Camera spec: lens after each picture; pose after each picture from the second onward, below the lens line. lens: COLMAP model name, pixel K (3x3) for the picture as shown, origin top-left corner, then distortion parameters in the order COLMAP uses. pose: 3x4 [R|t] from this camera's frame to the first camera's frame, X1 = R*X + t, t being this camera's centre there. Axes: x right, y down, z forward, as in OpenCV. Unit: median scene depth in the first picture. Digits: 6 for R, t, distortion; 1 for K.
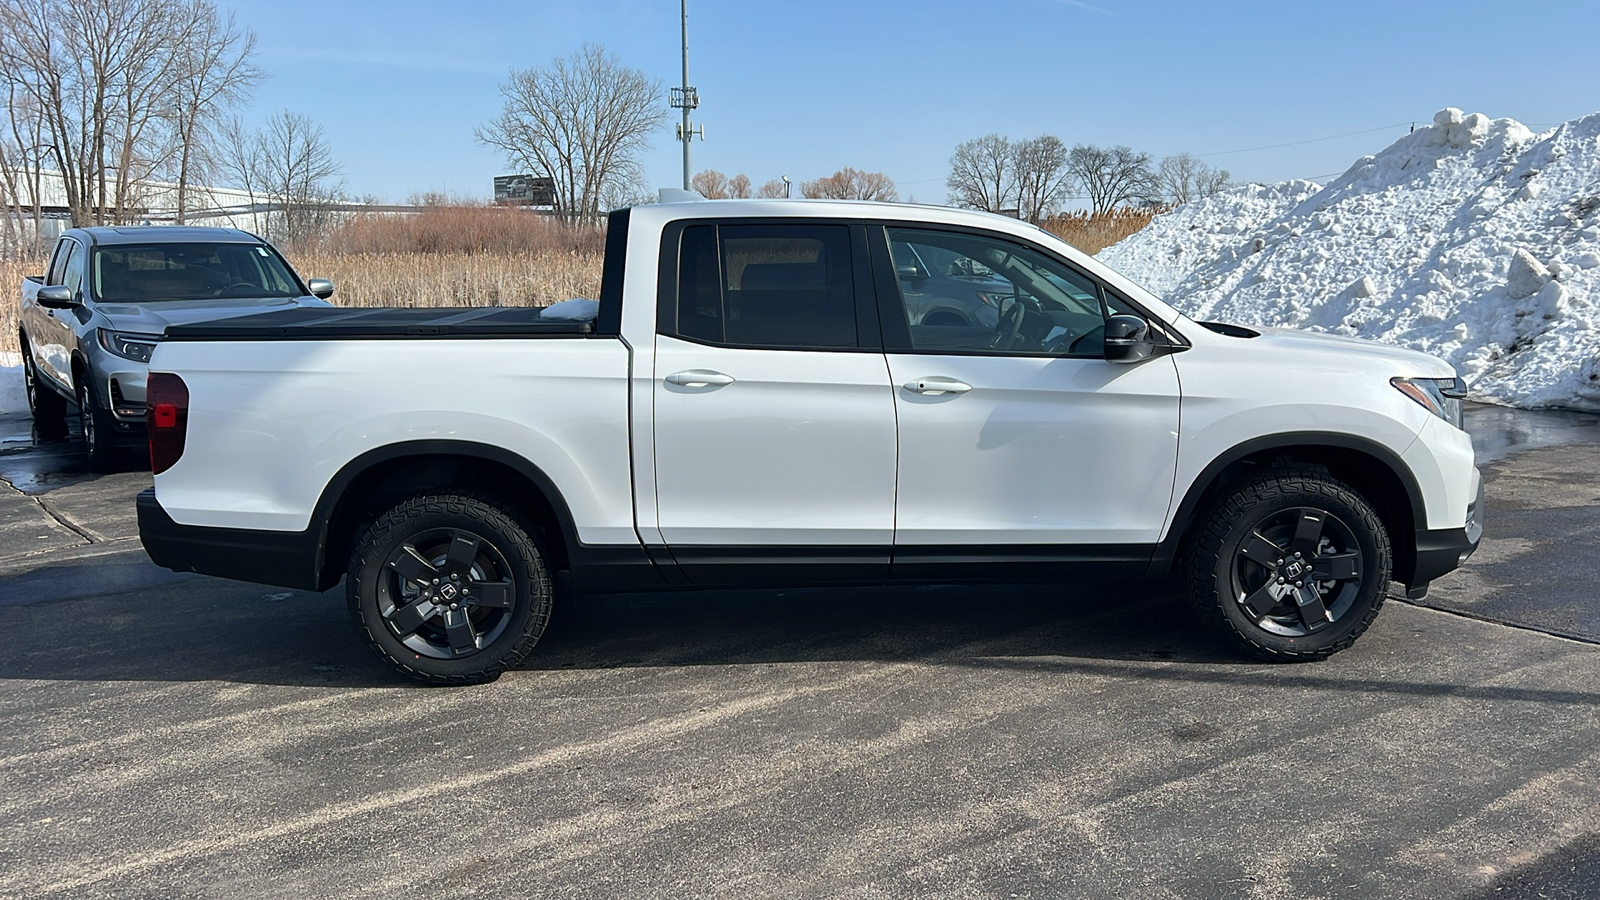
lens RADIAL K [[1375.2, 0, 792.7], [0, 1375.2, 443.0], [0, 0, 1]] dist [0.046717, -0.051764]
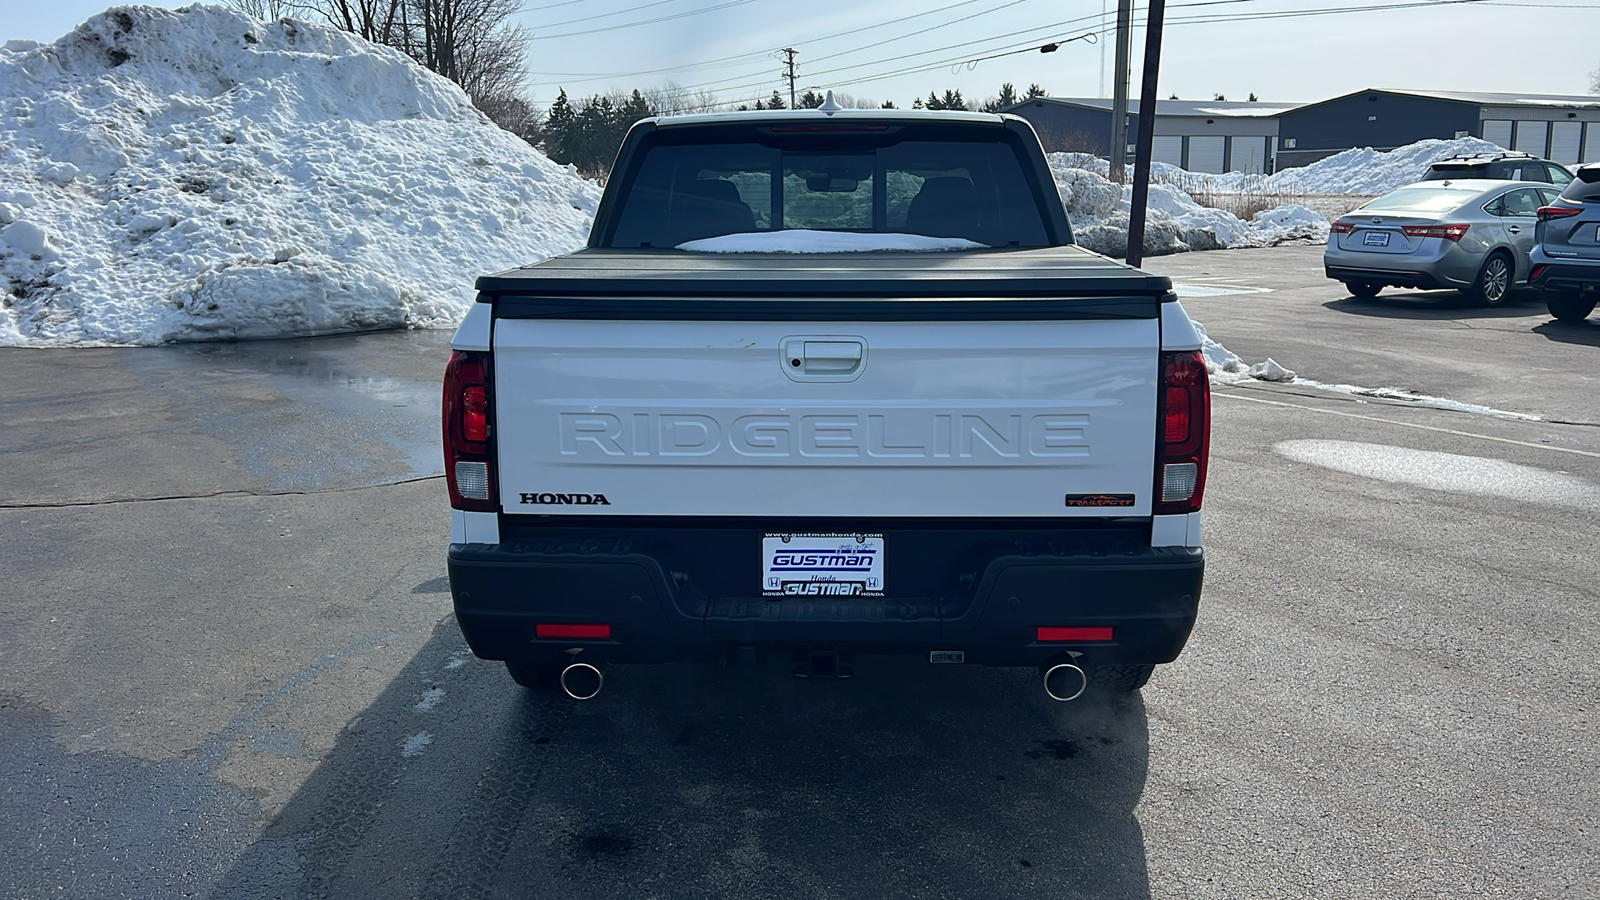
lens RADIAL K [[1372.0, 0, 805.9], [0, 1372.0, 450.9], [0, 0, 1]] dist [0.054399, -0.067534]
pose [[0.052720, -0.177900, 0.982635, -0.311466], [0.138692, 0.975772, 0.169216, -0.038211], [-0.988931, 0.127362, 0.076116, 0.327622]]
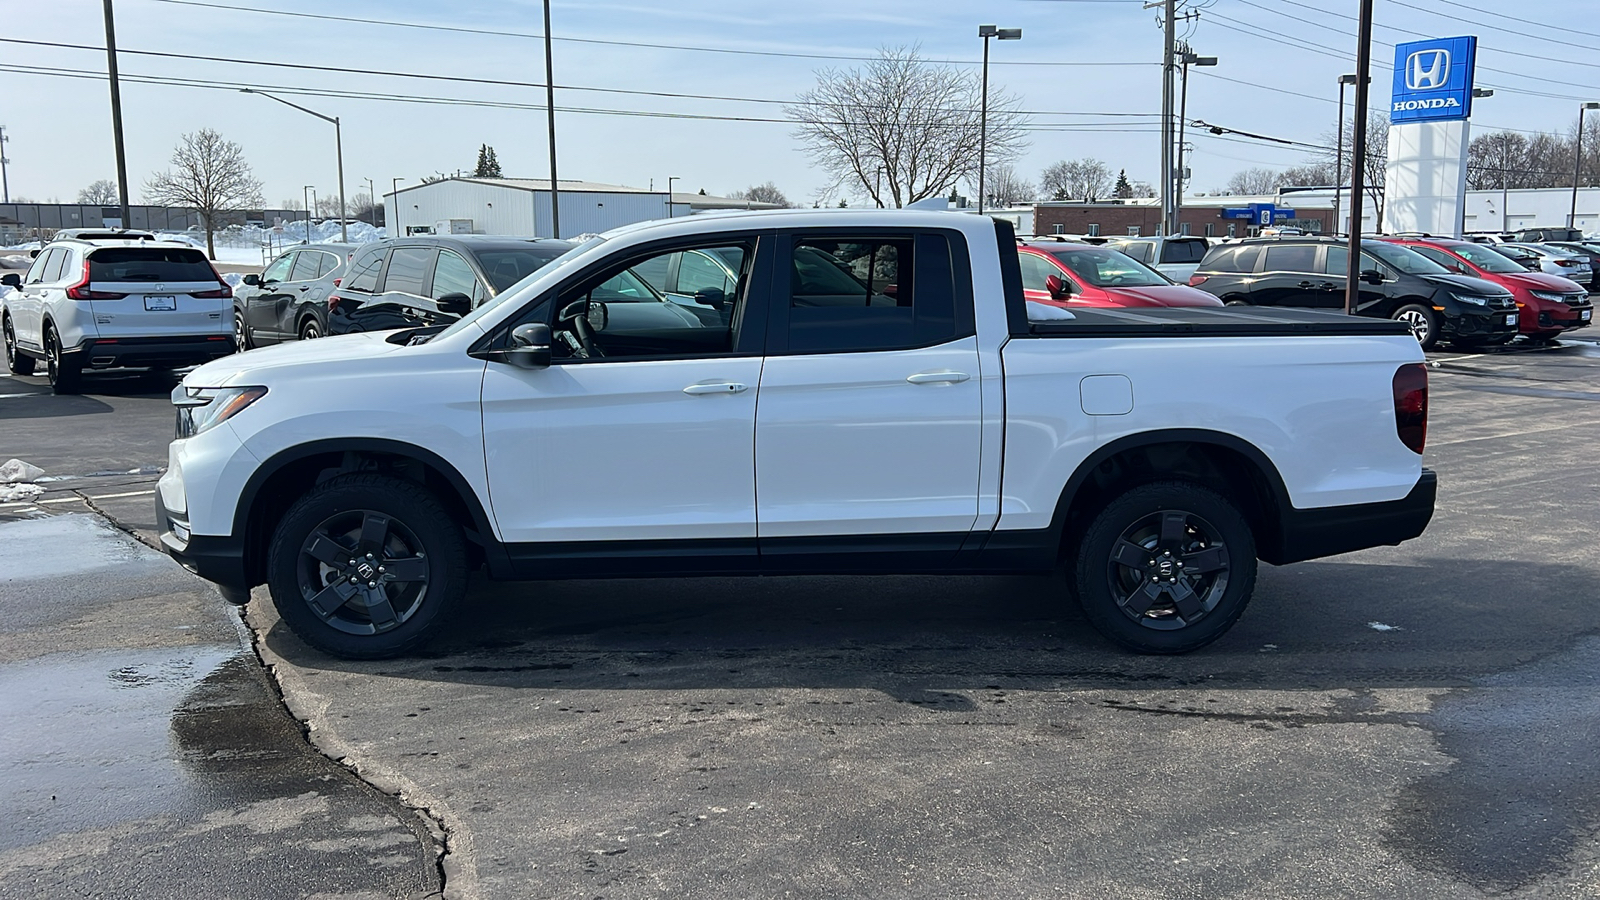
lens RADIAL K [[1372.0, 0, 805.9], [0, 1372.0, 450.9], [0, 0, 1]] dist [0.054399, -0.067534]
pose [[-0.999348, 0.012056, -0.034033, 0.015913], [0.002160, 0.960884, 0.276943, -0.096235], [0.036041, 0.276689, -0.960283, 0.688988]]
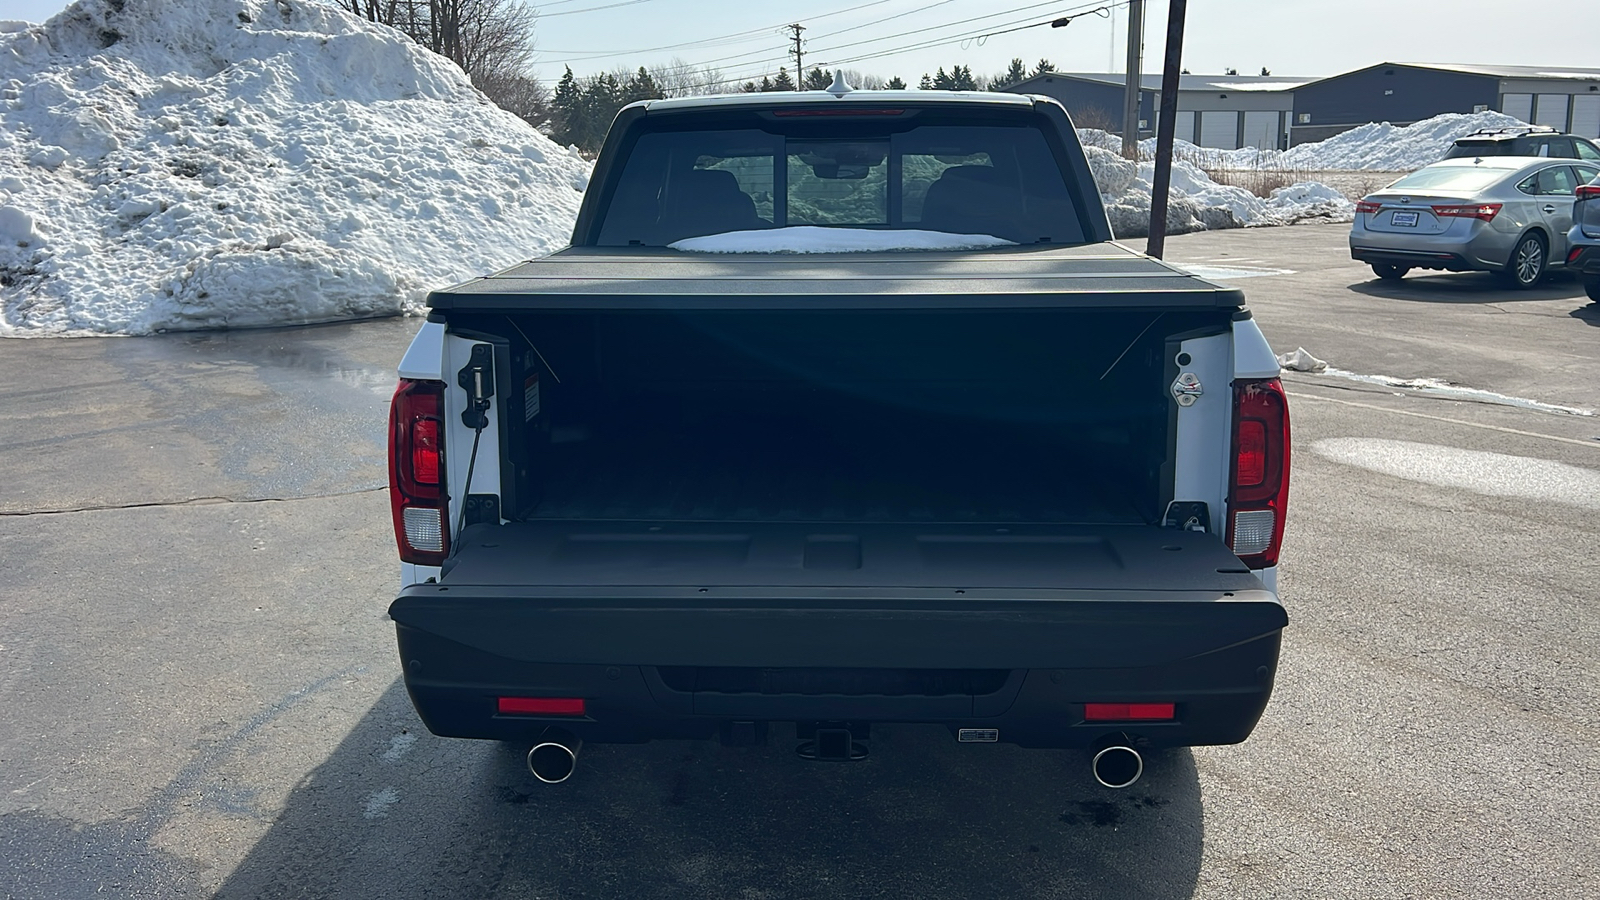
lens RADIAL K [[1375.2, 0, 792.7], [0, 1375.2, 443.0], [0, 0, 1]] dist [0.046717, -0.051764]
pose [[0.067384, -0.187888, 0.979876, -0.287322], [0.142513, 0.973851, 0.176932, -0.040920], [-0.987497, 0.127722, 0.092398, 0.328453]]
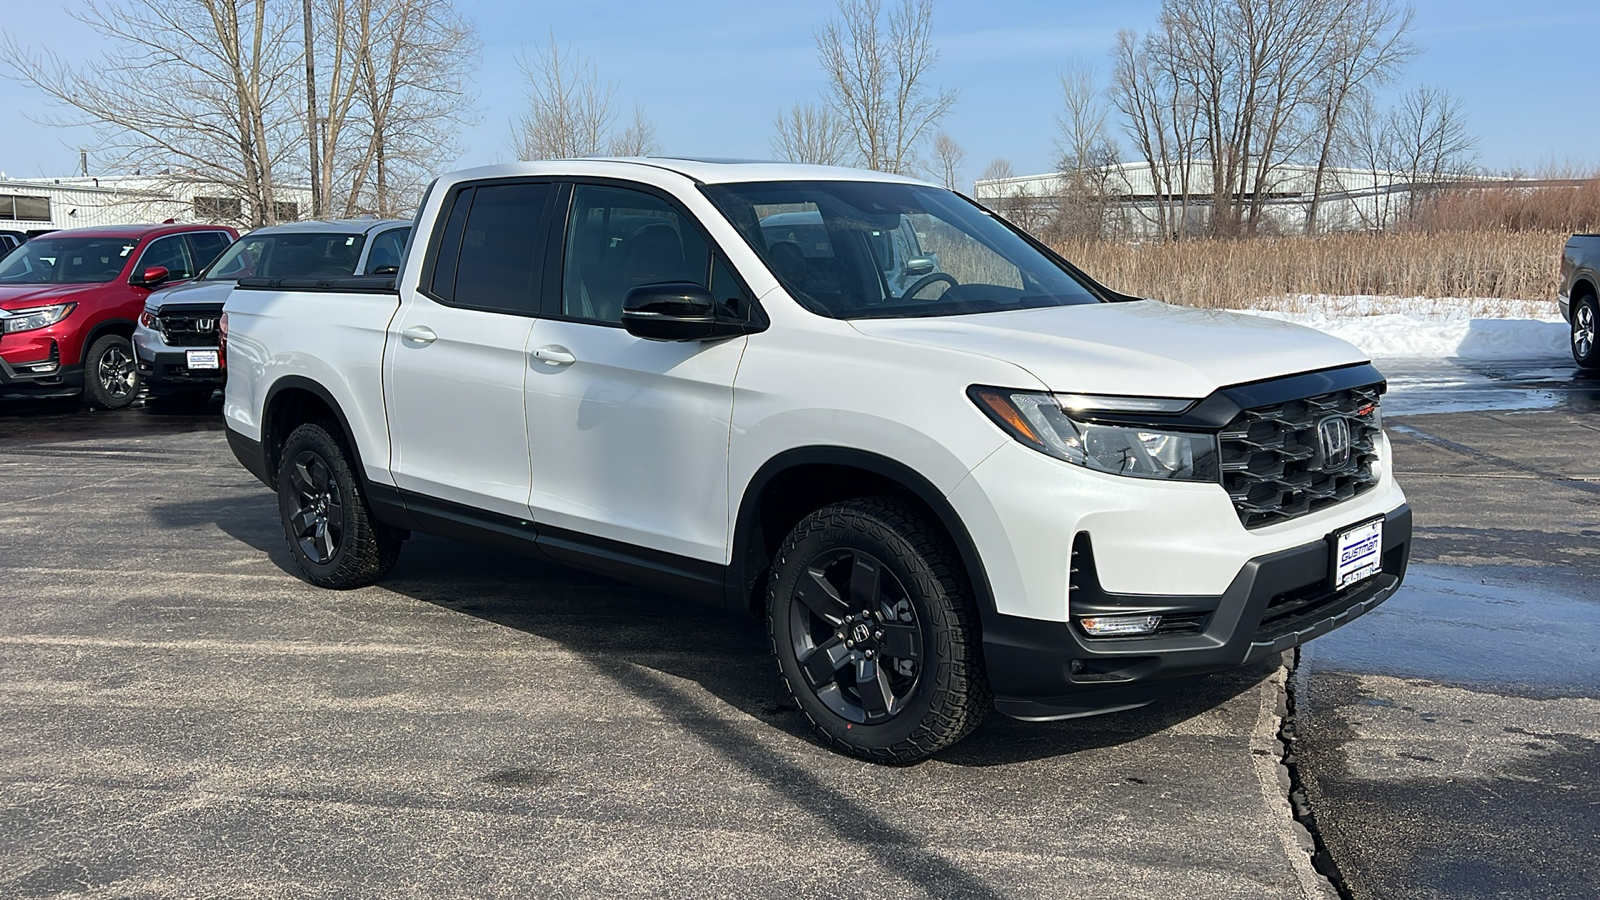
lens RADIAL K [[1369.5, 0, 815.5], [0, 1369.5, 453.3], [0, 0, 1]] dist [0.058840, -0.081389]
pose [[0.691509, 0.106941, -0.714408, 0.258118], [-0.092746, 0.993940, 0.059012, -0.013622], [0.716389, 0.025451, 0.697236, 0.139523]]
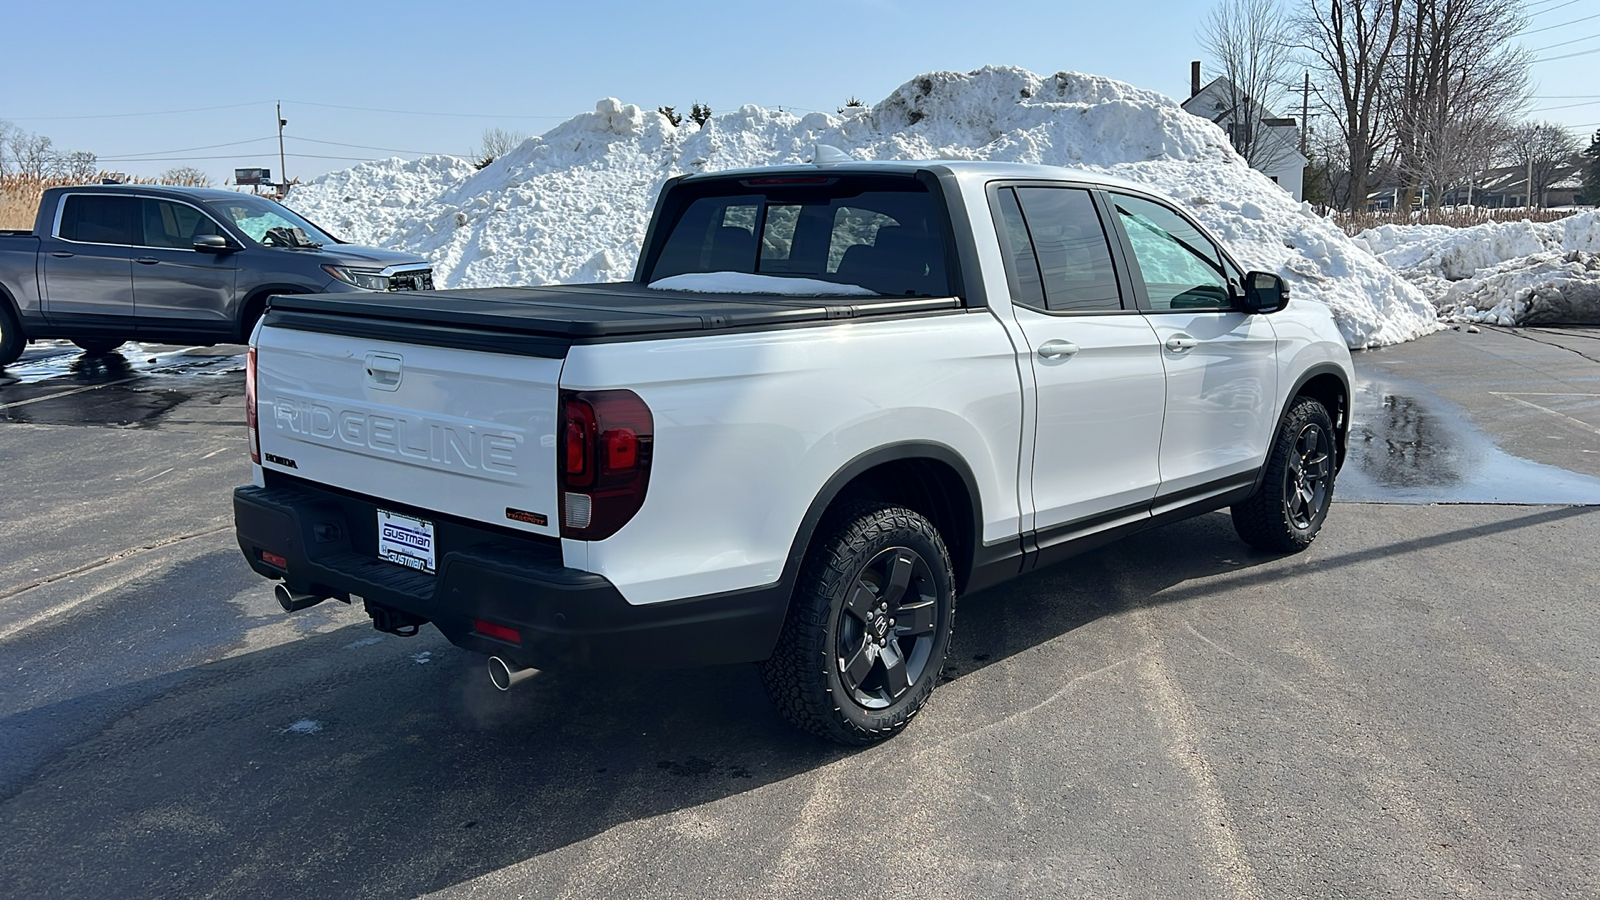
lens RADIAL K [[1372.0, 0, 805.9], [0, 1372.0, 450.9], [0, 0, 1]] dist [0.054399, -0.067534]
pose [[0.686252, -0.107743, 0.719340, -0.249995], [0.091921, 0.993886, 0.061172, -0.014494], [-0.721532, 0.024143, 0.691960, 0.137431]]
